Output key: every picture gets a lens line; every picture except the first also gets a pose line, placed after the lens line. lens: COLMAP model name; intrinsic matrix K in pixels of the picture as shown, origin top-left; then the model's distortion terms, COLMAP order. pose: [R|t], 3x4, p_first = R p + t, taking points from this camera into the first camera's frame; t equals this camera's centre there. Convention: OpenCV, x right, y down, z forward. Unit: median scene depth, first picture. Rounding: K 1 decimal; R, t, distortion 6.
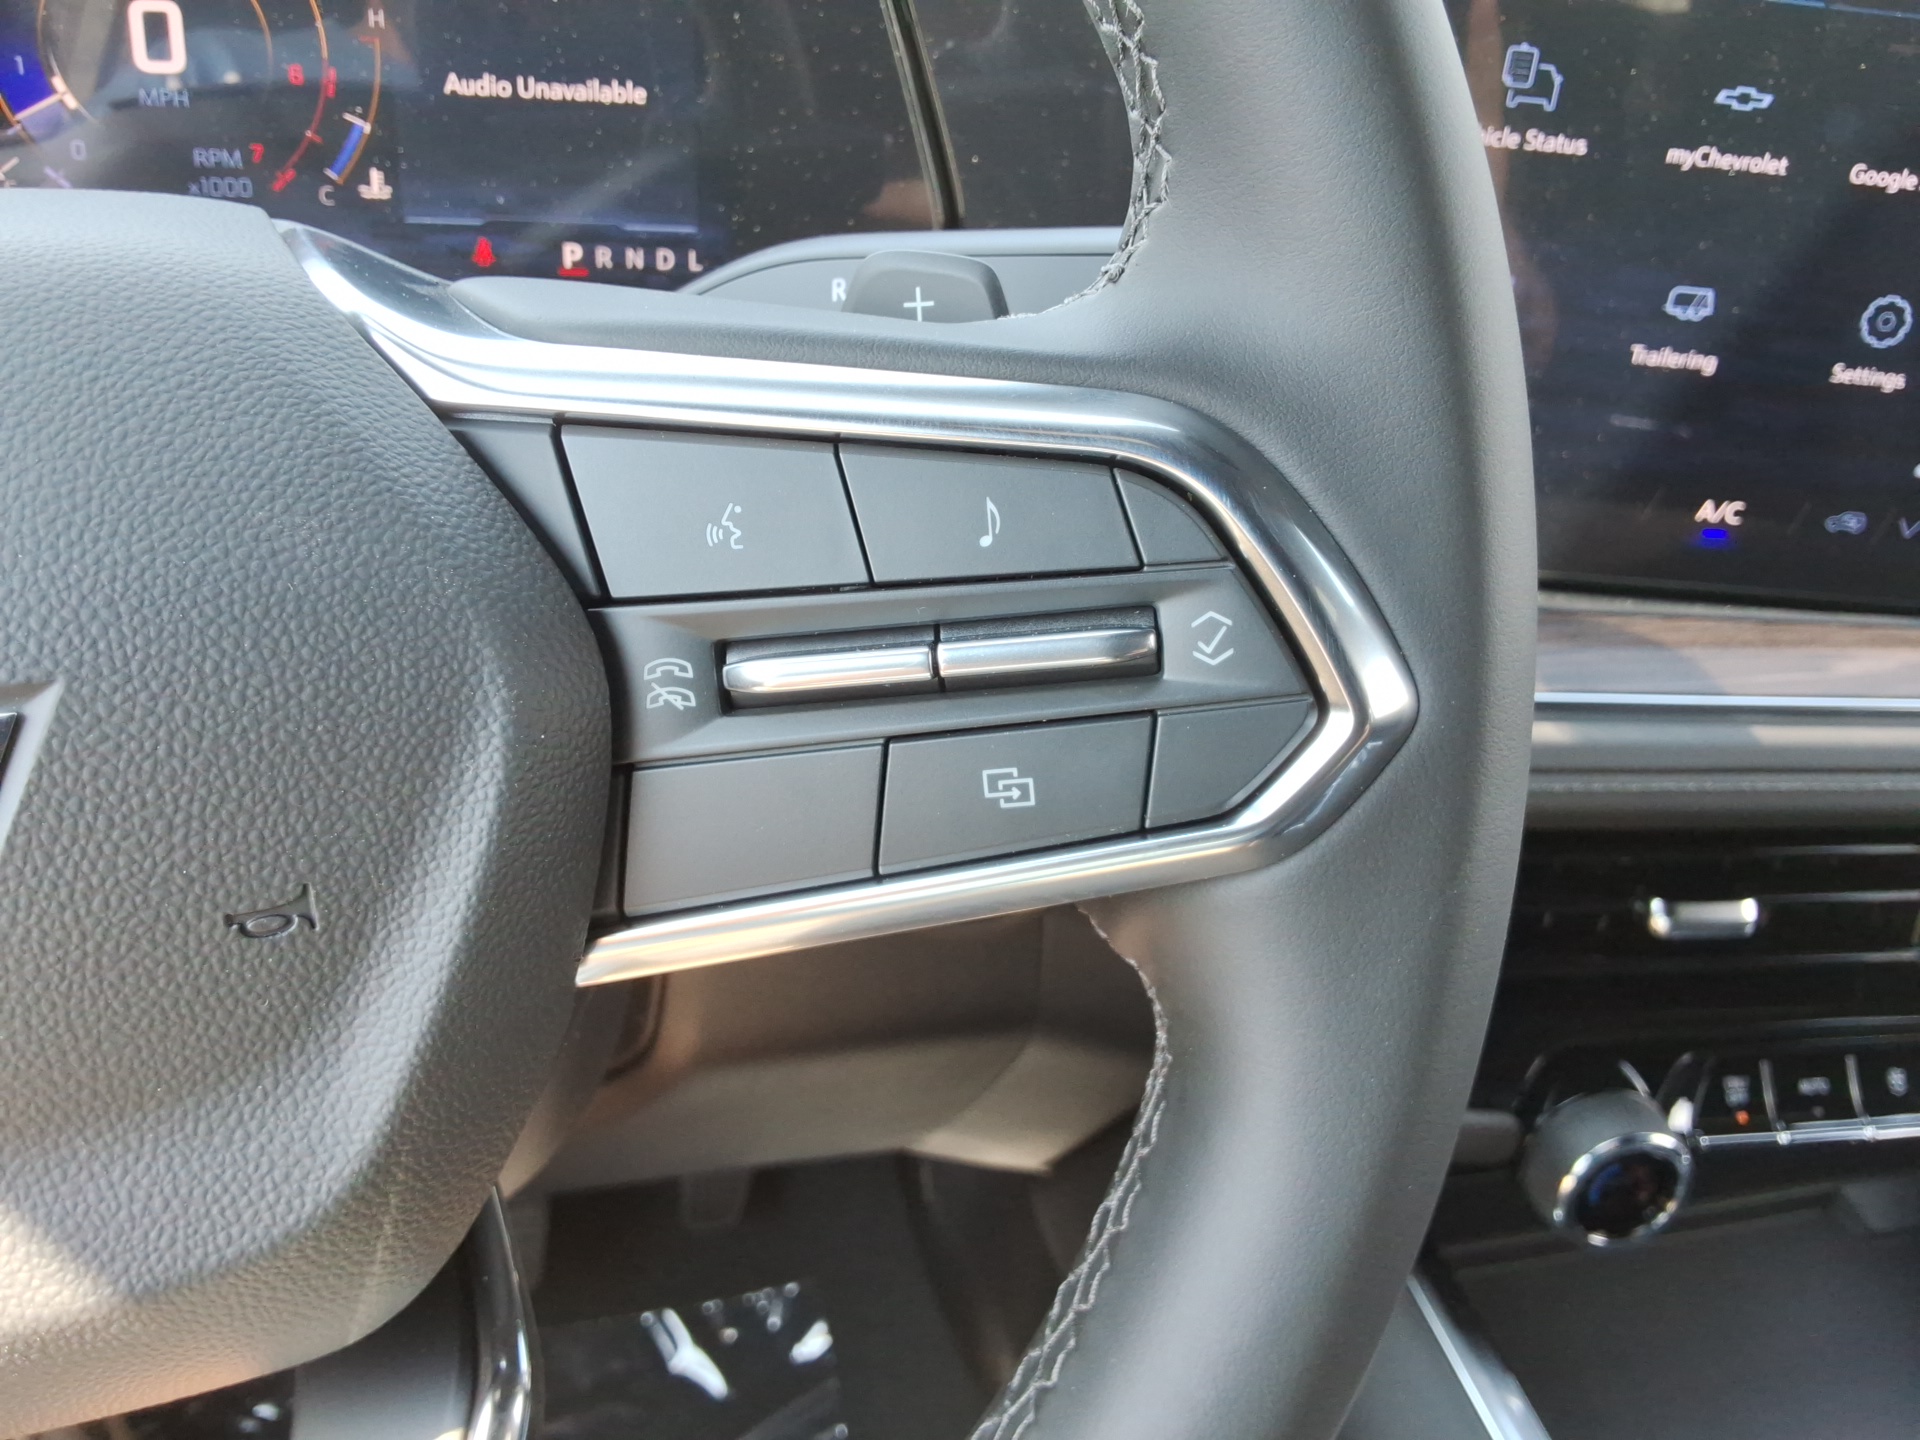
lens RADIAL K [[1651.4, 0, 1014.6], [0, 1651.4, 714.7], [0, 0, 1]] dist [0.008000, -0.032181]
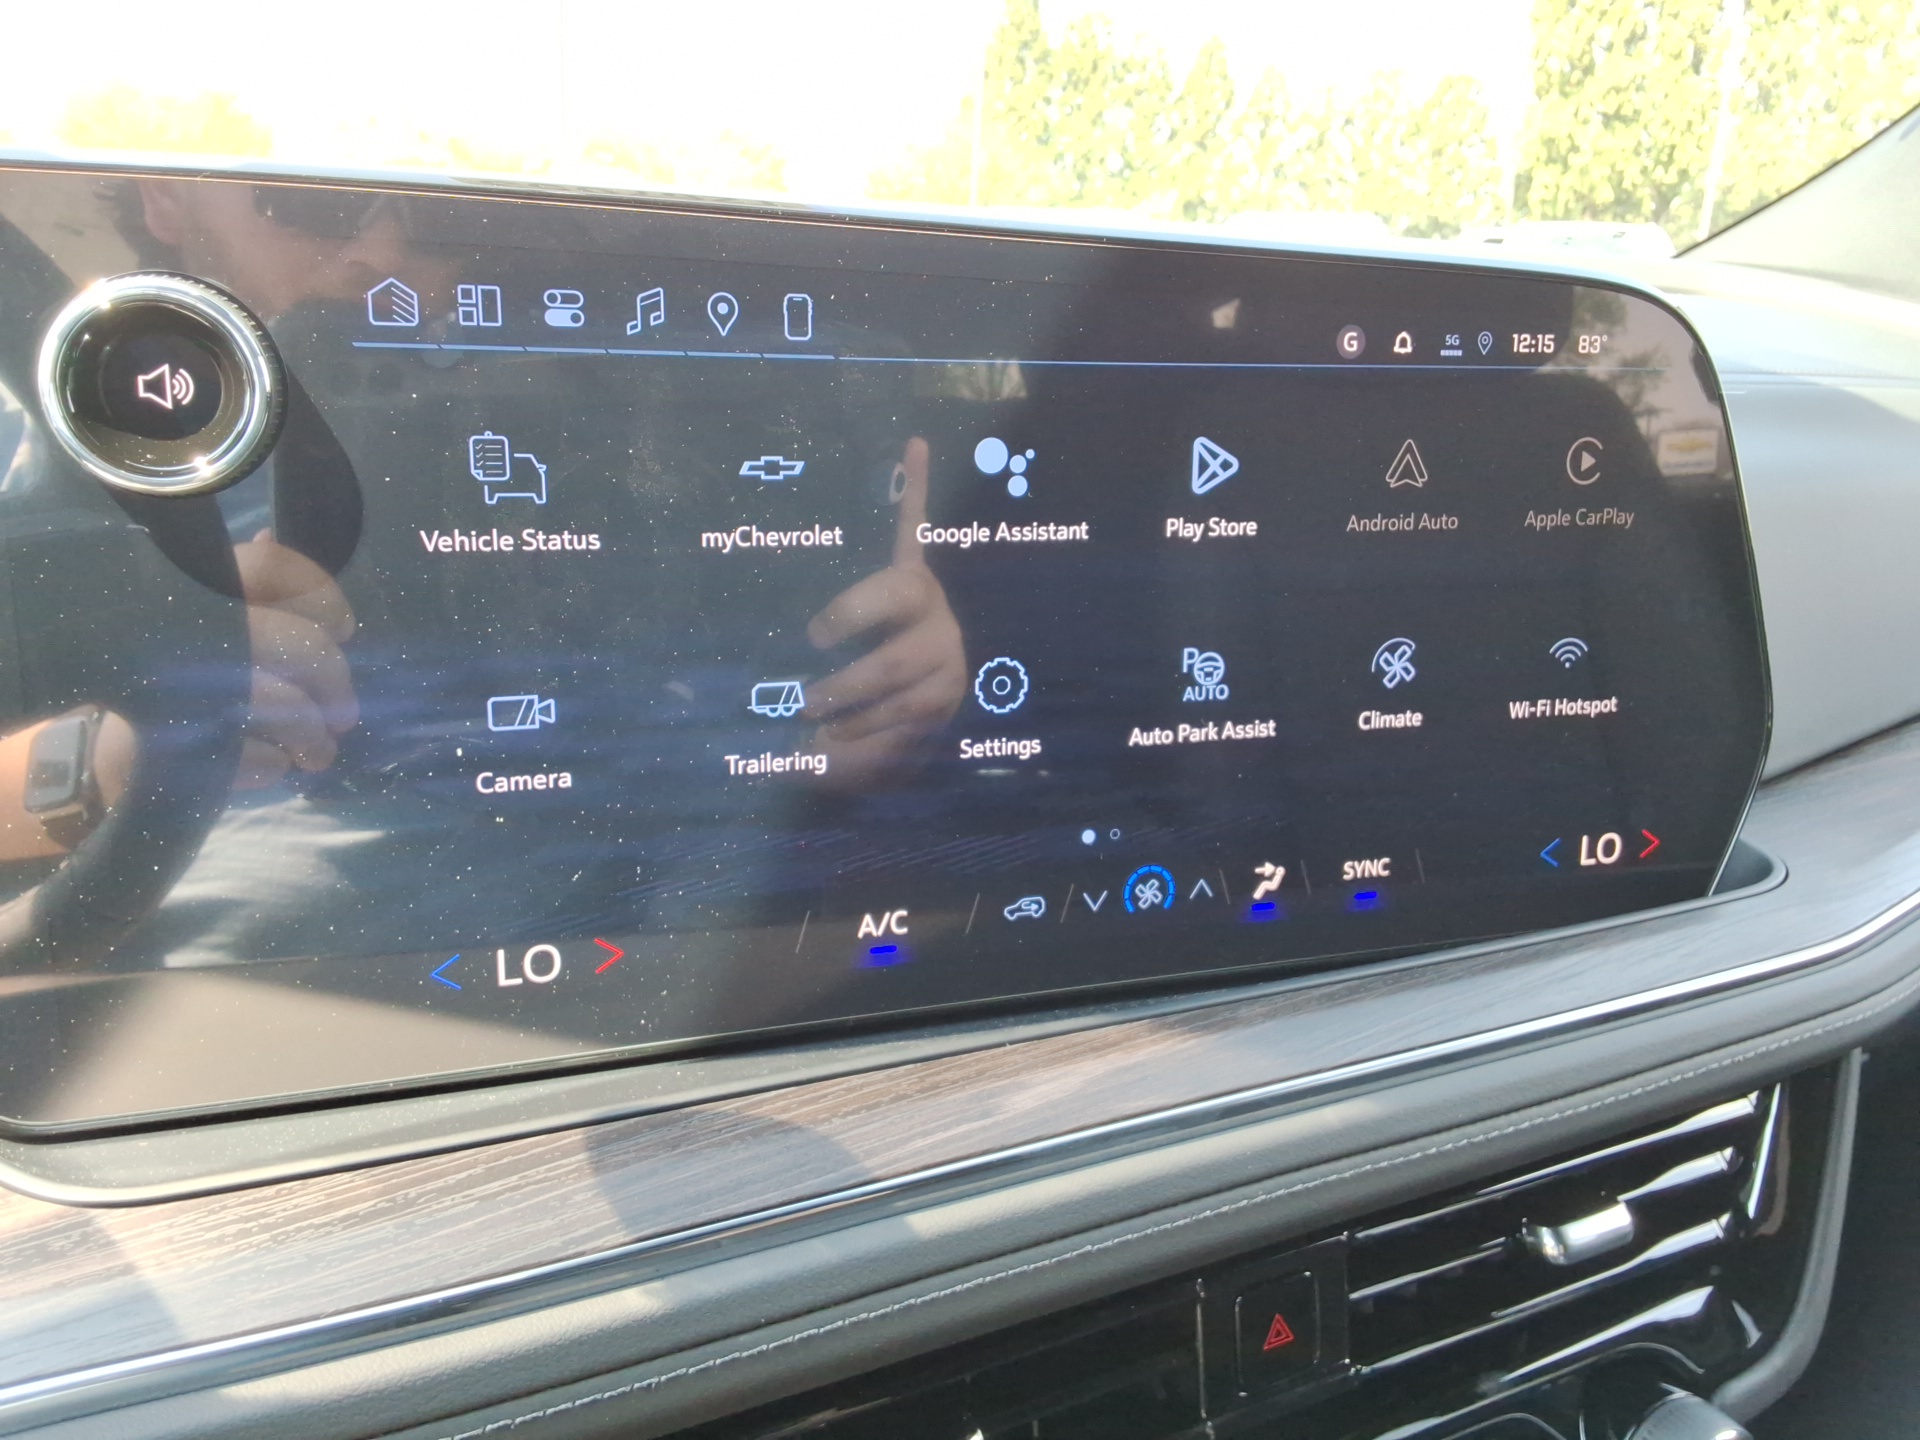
lens RADIAL K [[1542.6, 0, 1001.3], [0, 1542.6, 723.1], [0, 0, 1]] dist [0.101114, -0.162628]
pose [[0.941596, -0.151084, 0.300951, 0.318005], [0.215691, 0.956904, -0.194454, -0.066065], [-0.258602, 0.248009, 0.933604, 0.264602]]
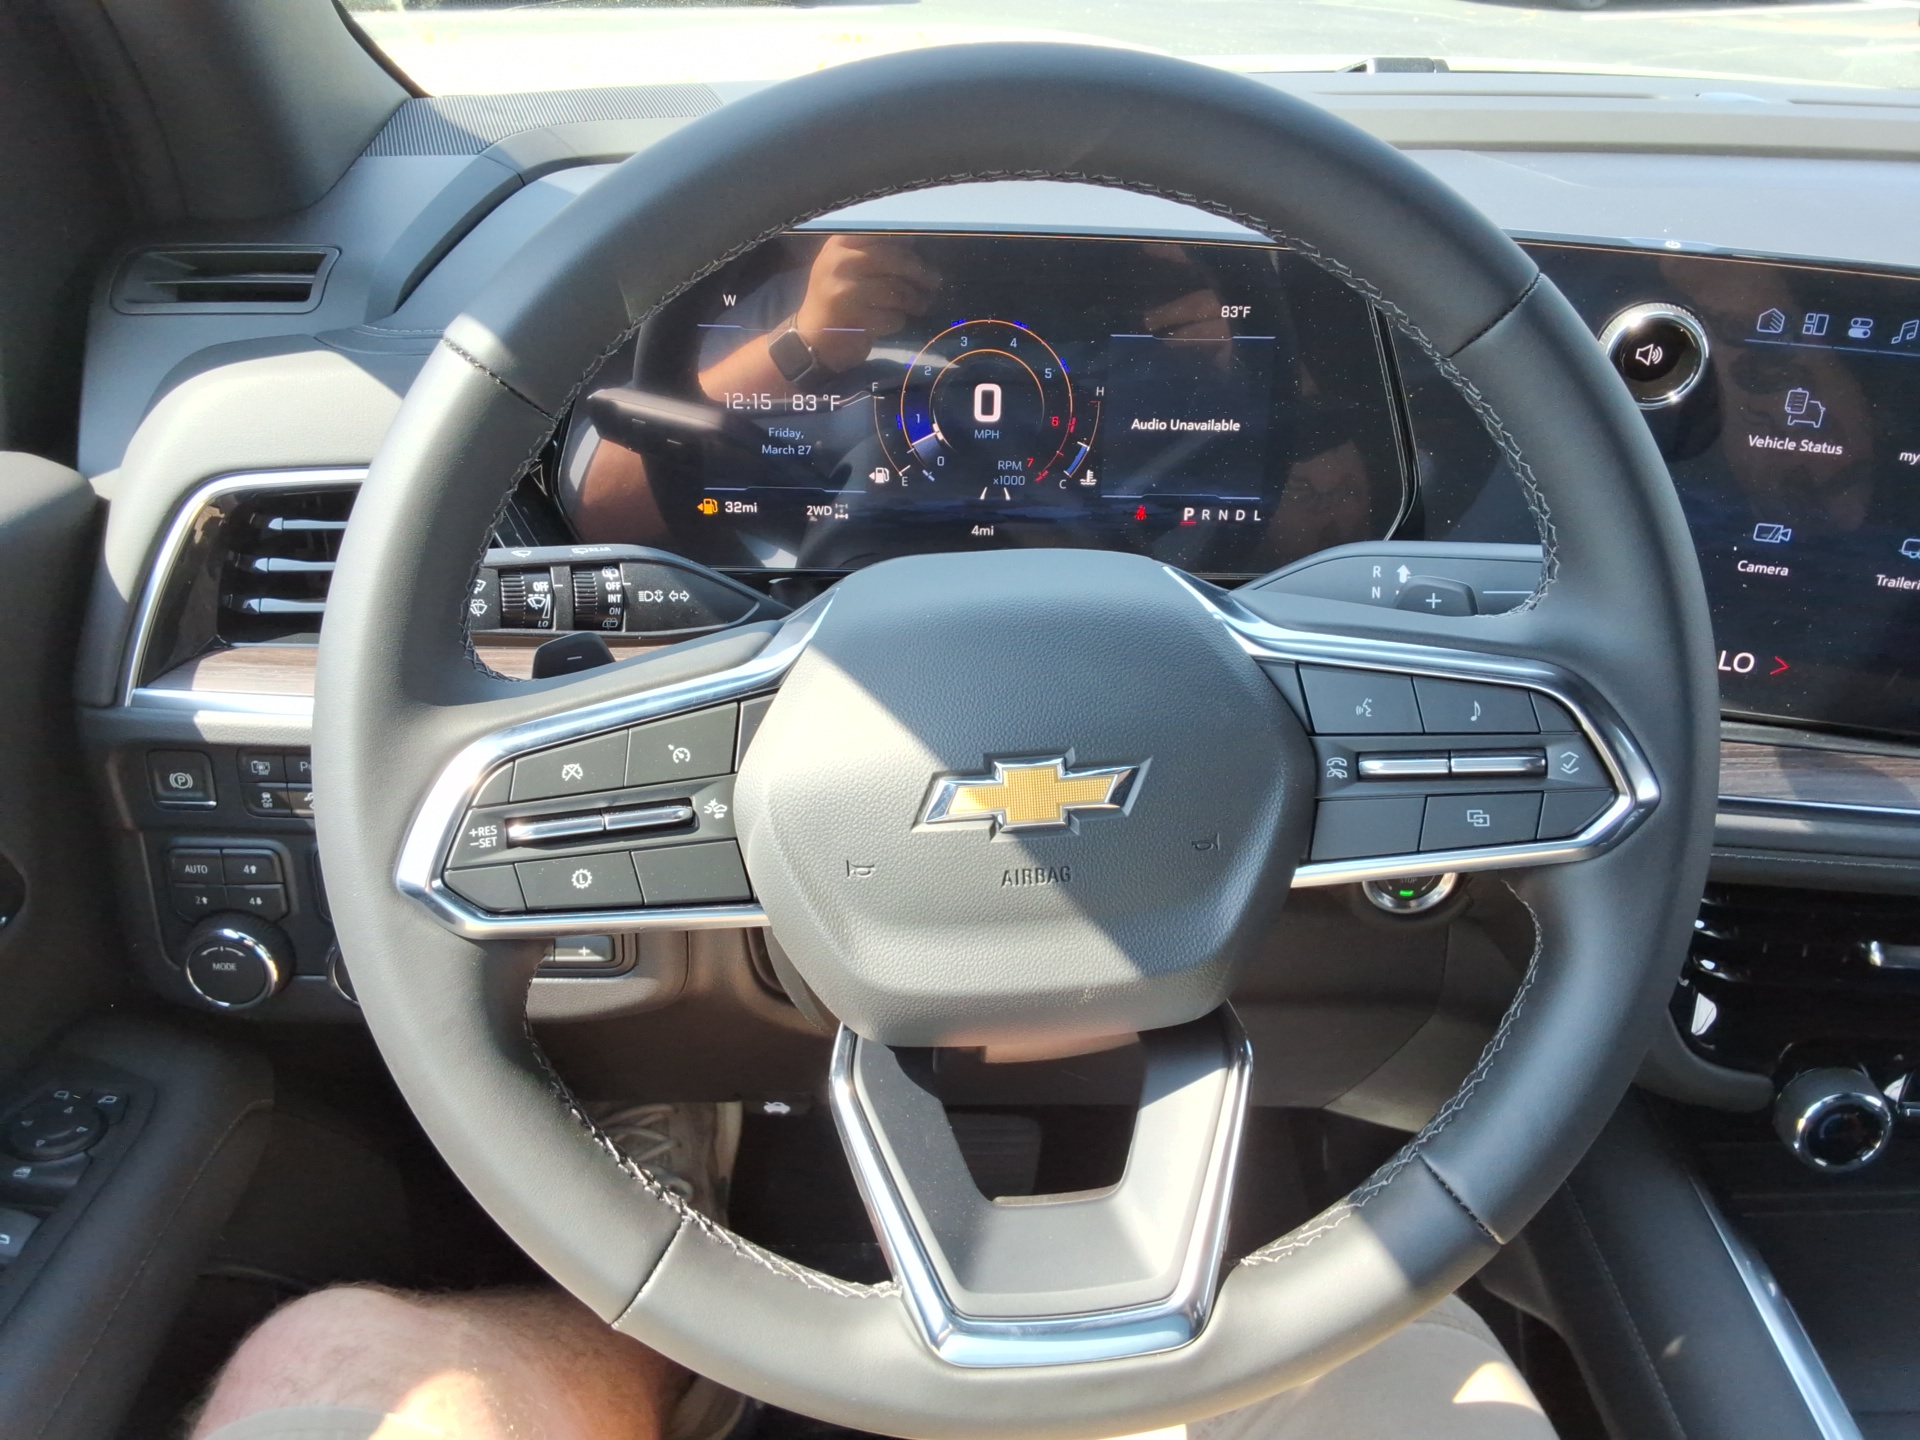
lens RADIAL K [[1542.6, 0, 1000.8], [0, 1542.6, 702.7], [0, 0, 1]] dist [0.101114, -0.162628]
pose [[0.971619, 0.048012, -0.231627, -0.076534], [-0.060881, 0.996955, -0.048728, 0.013082], [0.228582, 0.061447, 0.971583, -0.657165]]
